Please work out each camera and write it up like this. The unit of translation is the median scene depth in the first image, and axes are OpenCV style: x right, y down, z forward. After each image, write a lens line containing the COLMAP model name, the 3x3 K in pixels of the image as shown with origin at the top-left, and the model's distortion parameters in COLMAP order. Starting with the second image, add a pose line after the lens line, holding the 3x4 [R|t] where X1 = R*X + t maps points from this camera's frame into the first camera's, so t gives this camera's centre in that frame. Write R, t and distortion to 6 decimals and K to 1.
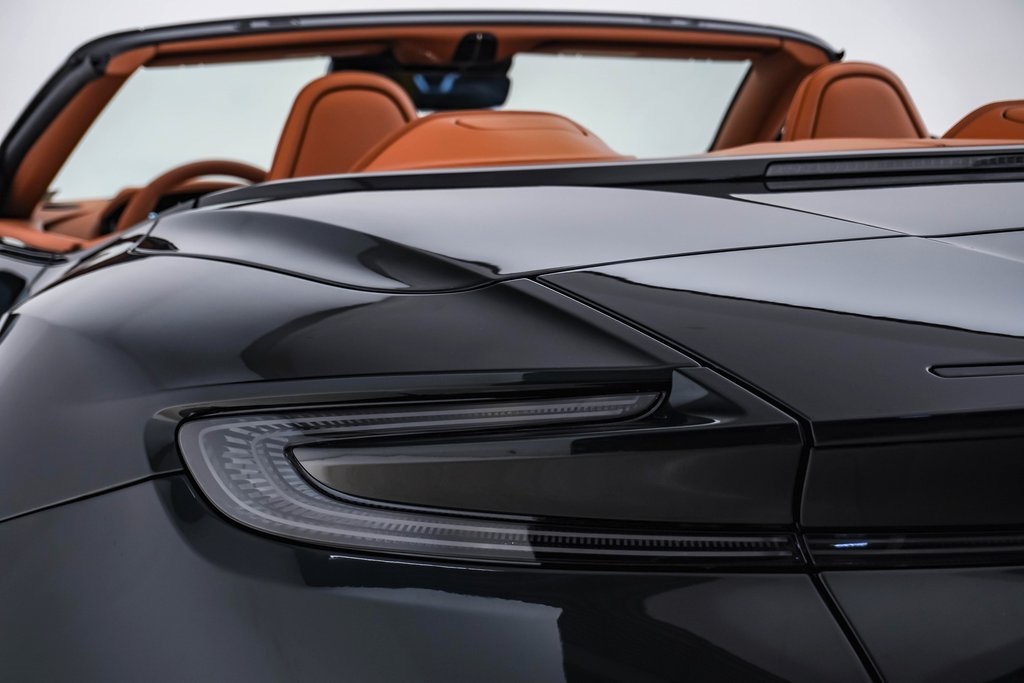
lens RADIAL K [[2174.1, 0, 512.3], [0, 2174.1, 346.3], [0, 0, 1]] dist [0.018797, 0.000000]
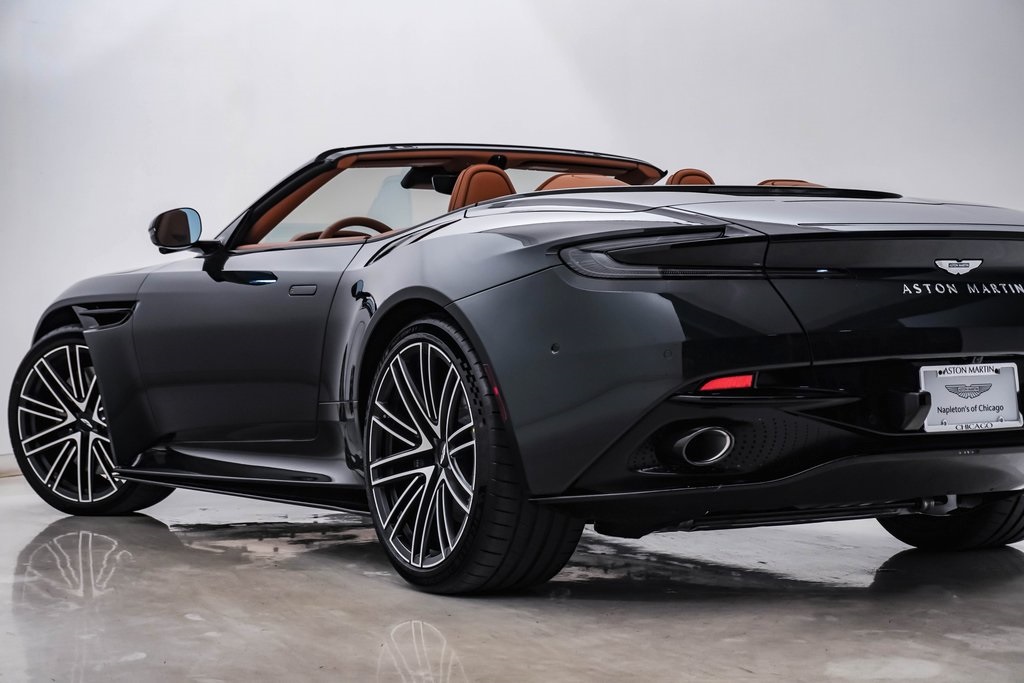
lens RADIAL K [[2174.1, 0, 514.7], [0, 2174.1, 339.1], [0, 0, 1]] dist [0.018797, 0.000000]
pose [[0.981909, 0.010232, 0.189077, -0.389653], [0.007351, 0.995726, -0.092060, 0.217599], [-0.189211, 0.091785, 0.977637, -0.989065]]
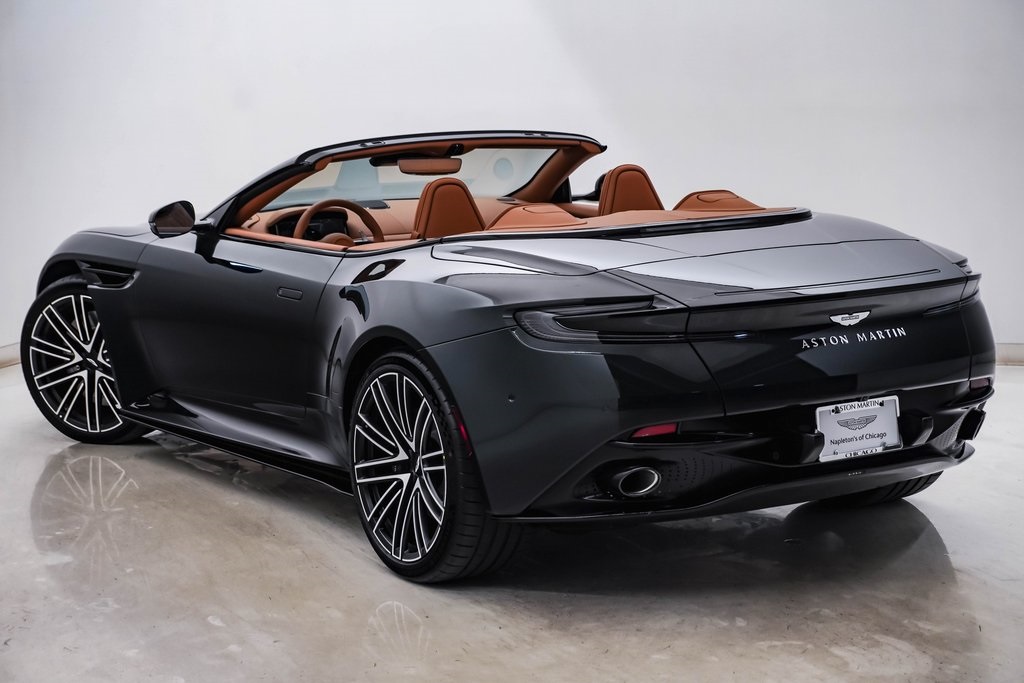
lens RADIAL K [[2174.1, 0, 511.9], [0, 2174.1, 344.6], [0, 0, 1]] dist [0.018797, 0.000000]
pose [[0.977147, -0.030629, 0.210345, -0.453800], [0.020956, 0.998624, 0.048063, -0.042784], [-0.211528, -0.042556, 0.976445, -1.273443]]
